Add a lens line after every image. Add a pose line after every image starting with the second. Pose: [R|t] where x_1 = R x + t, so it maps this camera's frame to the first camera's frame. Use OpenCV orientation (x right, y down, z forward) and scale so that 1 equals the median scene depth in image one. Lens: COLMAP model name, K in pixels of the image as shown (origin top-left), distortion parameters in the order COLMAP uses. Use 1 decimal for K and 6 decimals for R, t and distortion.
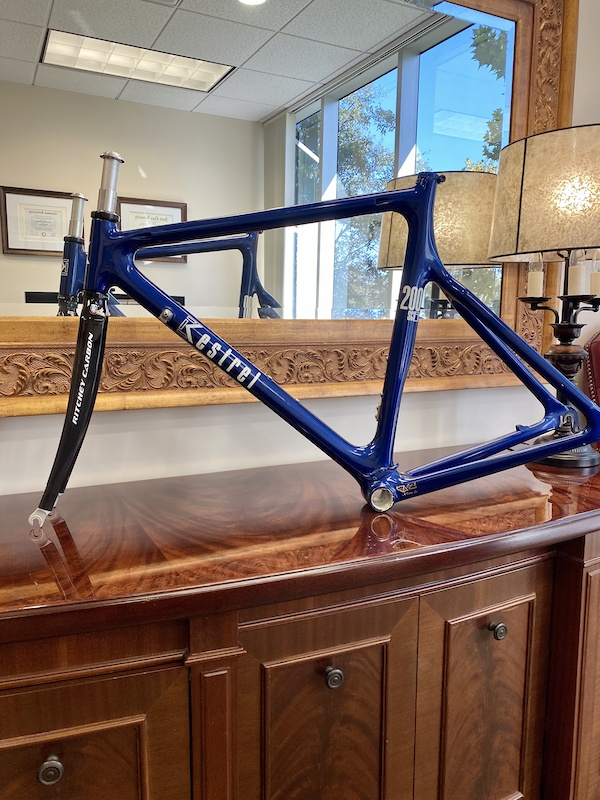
lens RADIAL K [[631.3, 0, 292.1], [0, 631.3, 392.7], [0, 0, 1]] dist [0.035567, -0.043747]
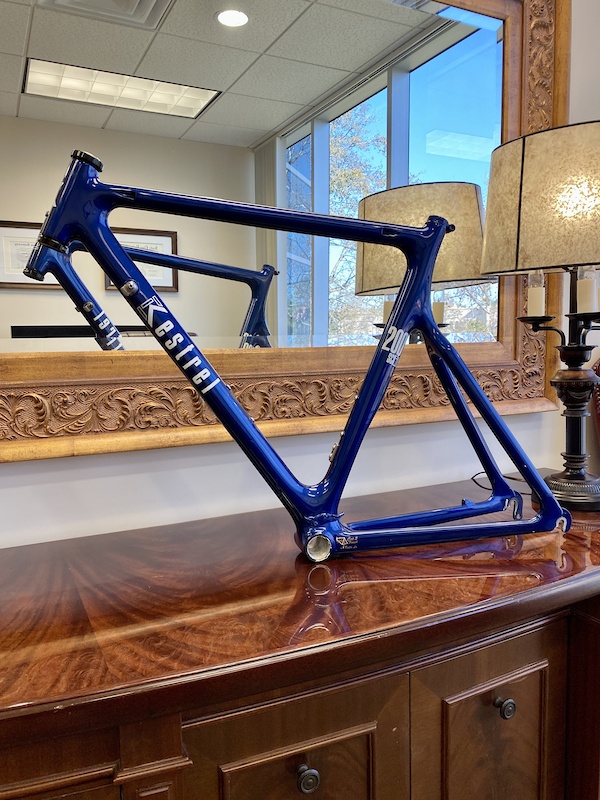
lens RADIAL K [[631.3, 0, 292.1], [0, 631.3, 399.5], [0, 0, 1]] dist [0.035567, -0.043747]
pose [[0.999649, -0.025418, -0.007451, 0.046467], [0.025176, 0.999203, -0.030974, -0.015953], [0.008232, 0.030776, 0.999492, 0.112537]]
